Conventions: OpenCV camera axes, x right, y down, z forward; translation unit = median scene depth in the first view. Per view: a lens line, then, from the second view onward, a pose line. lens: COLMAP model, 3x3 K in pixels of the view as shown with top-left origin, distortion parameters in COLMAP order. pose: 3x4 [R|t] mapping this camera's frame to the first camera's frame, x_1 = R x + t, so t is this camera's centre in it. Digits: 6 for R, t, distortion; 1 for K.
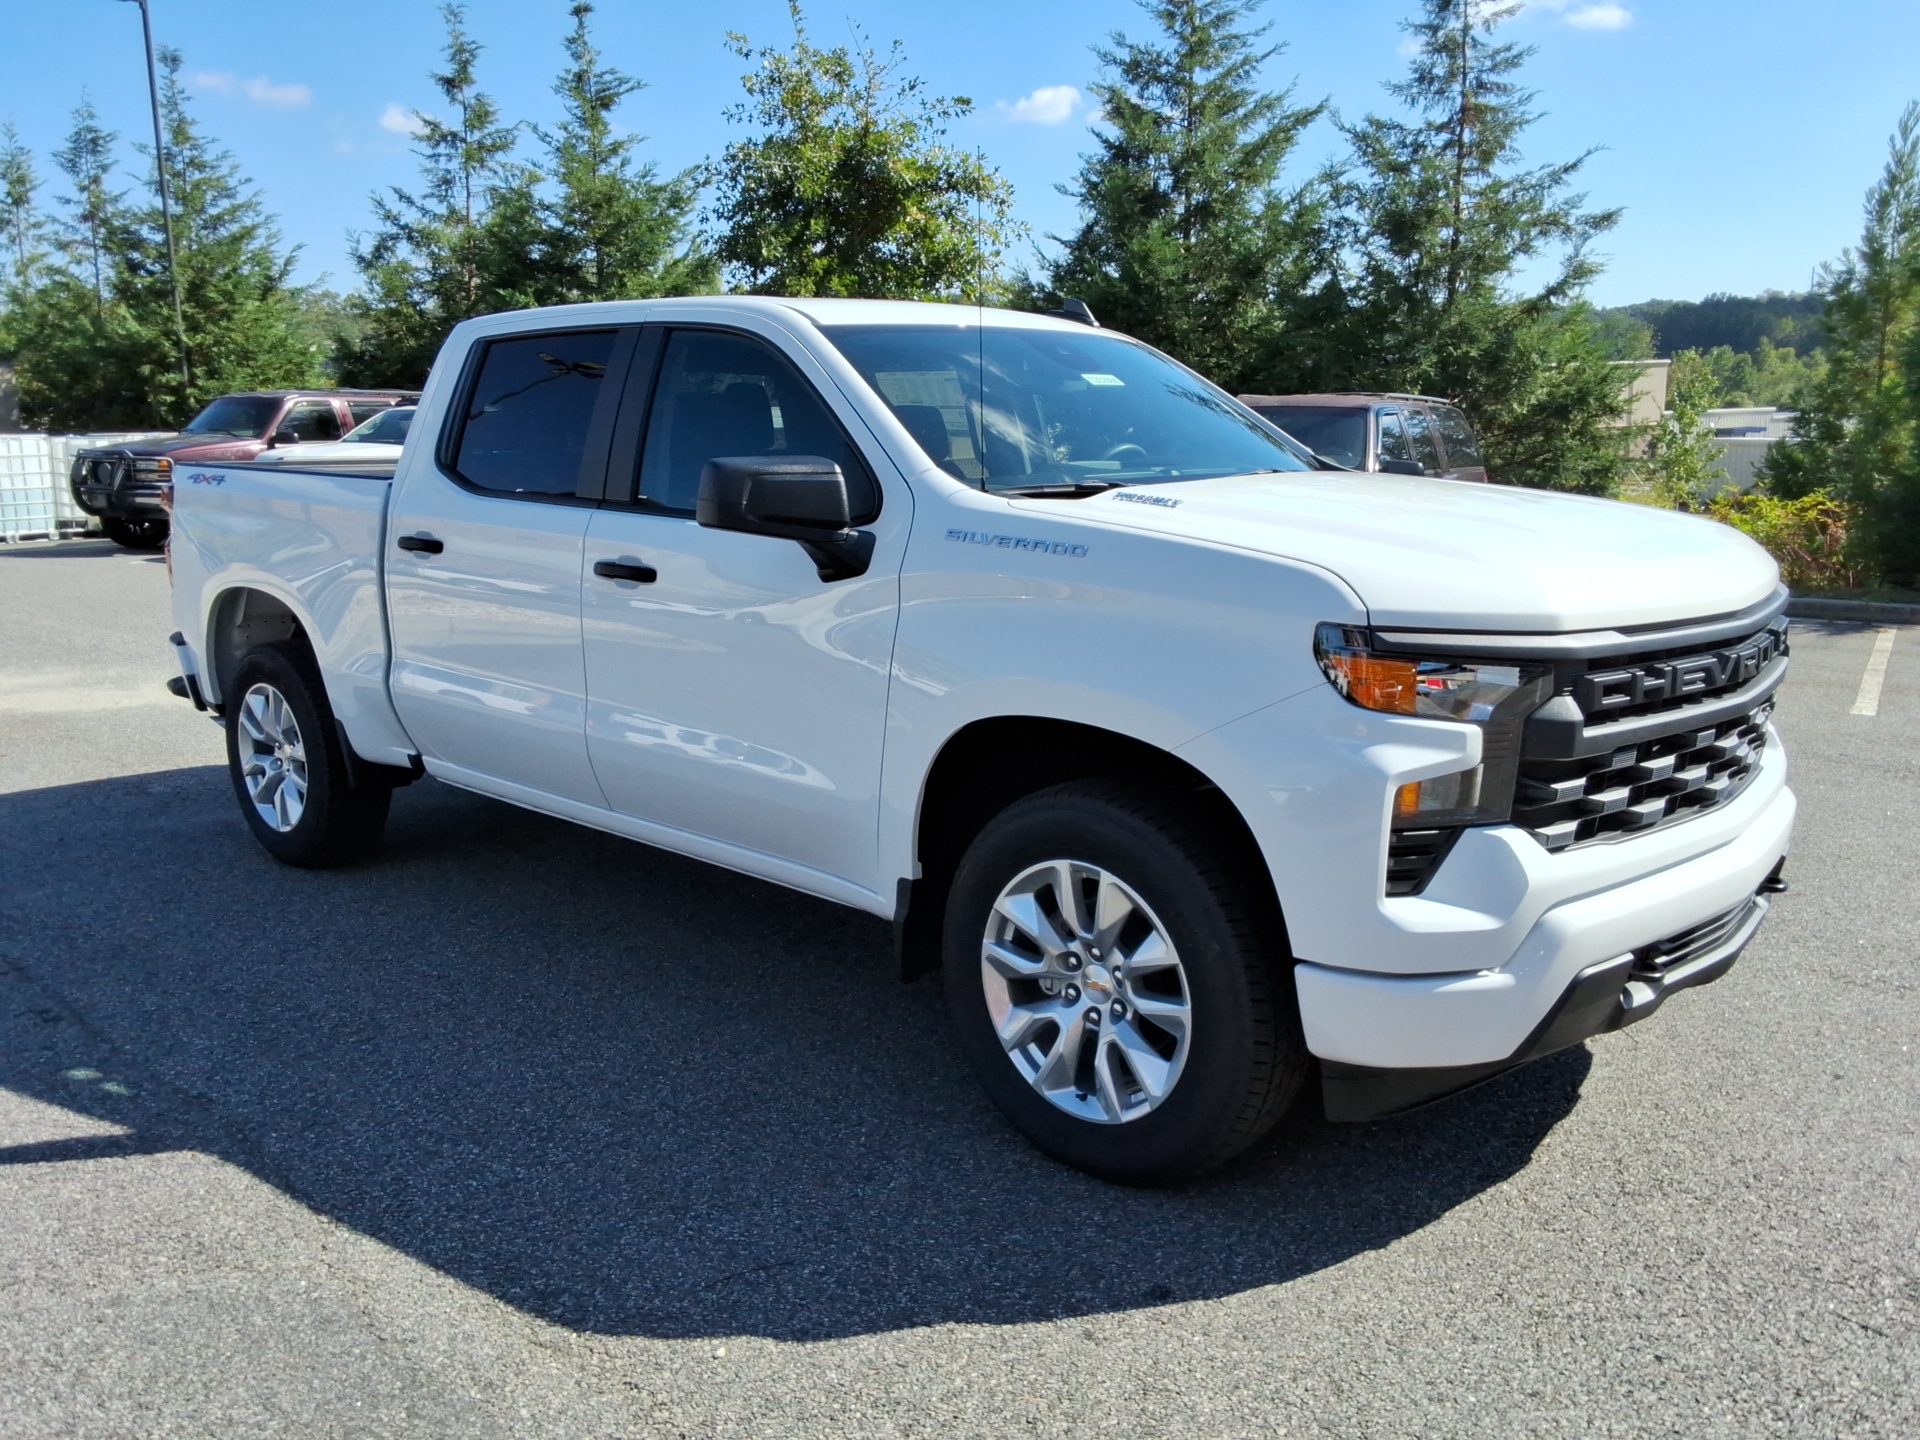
lens RADIAL K [[1535.0, 0, 955.7], [0, 1535.0, 711.8], [0, 0, 1]] dist [0.109322, -0.163323]
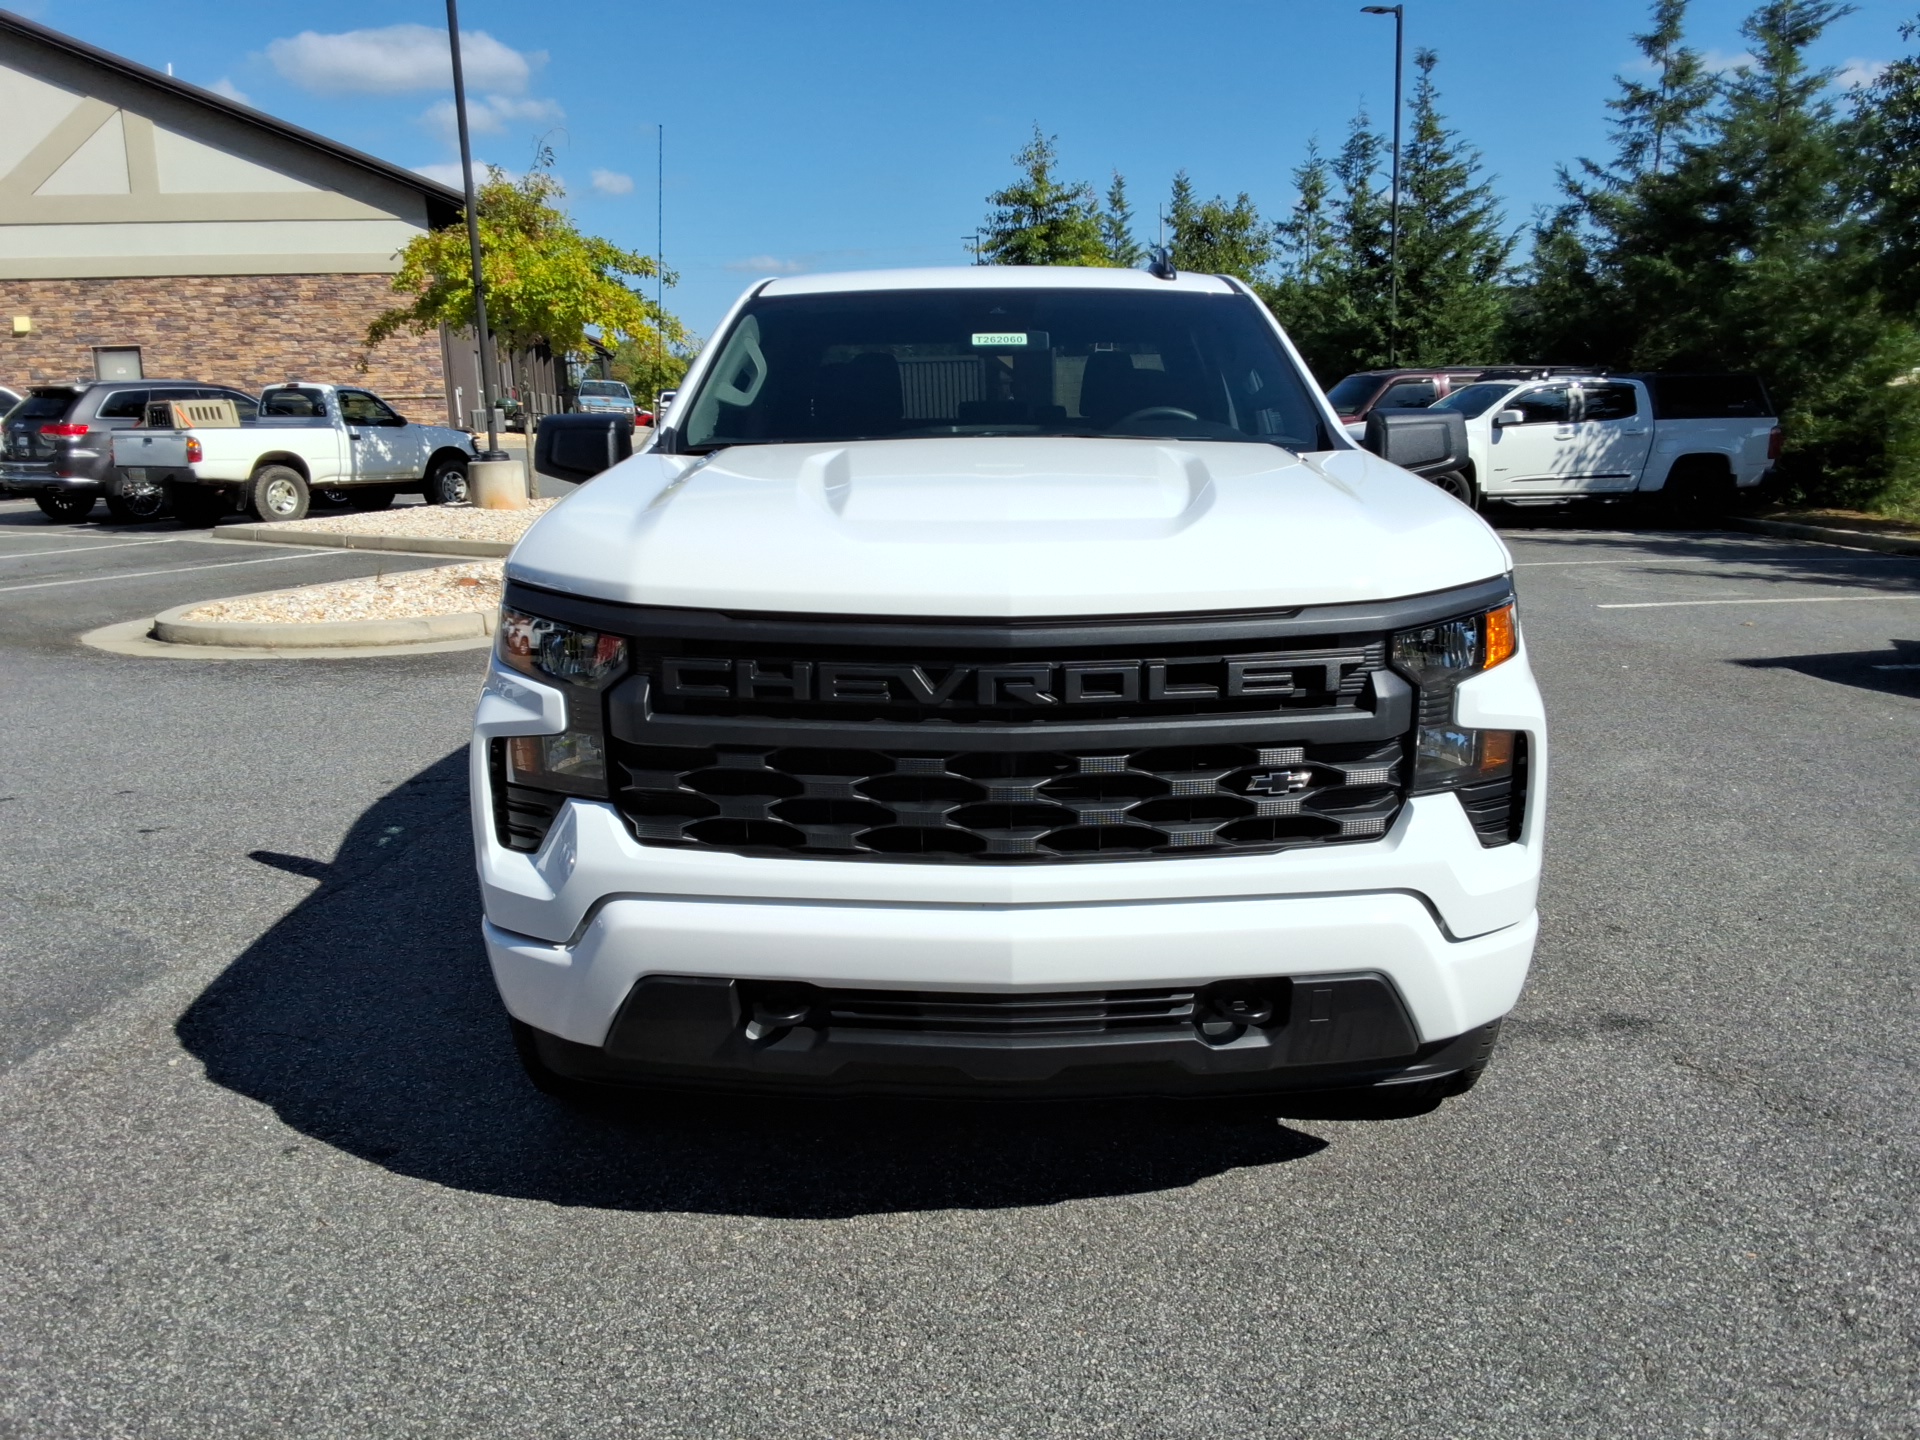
lens RADIAL K [[1535.0, 0, 964.4], [0, 1535.0, 702.6], [0, 0, 1]] dist [0.109322, -0.163323]
pose [[0.676785, 0.139814, -0.722782, 0.135710], [-0.134017, 0.988793, 0.065783, -0.009212], [0.723879, 0.052344, 0.687938, 0.057990]]
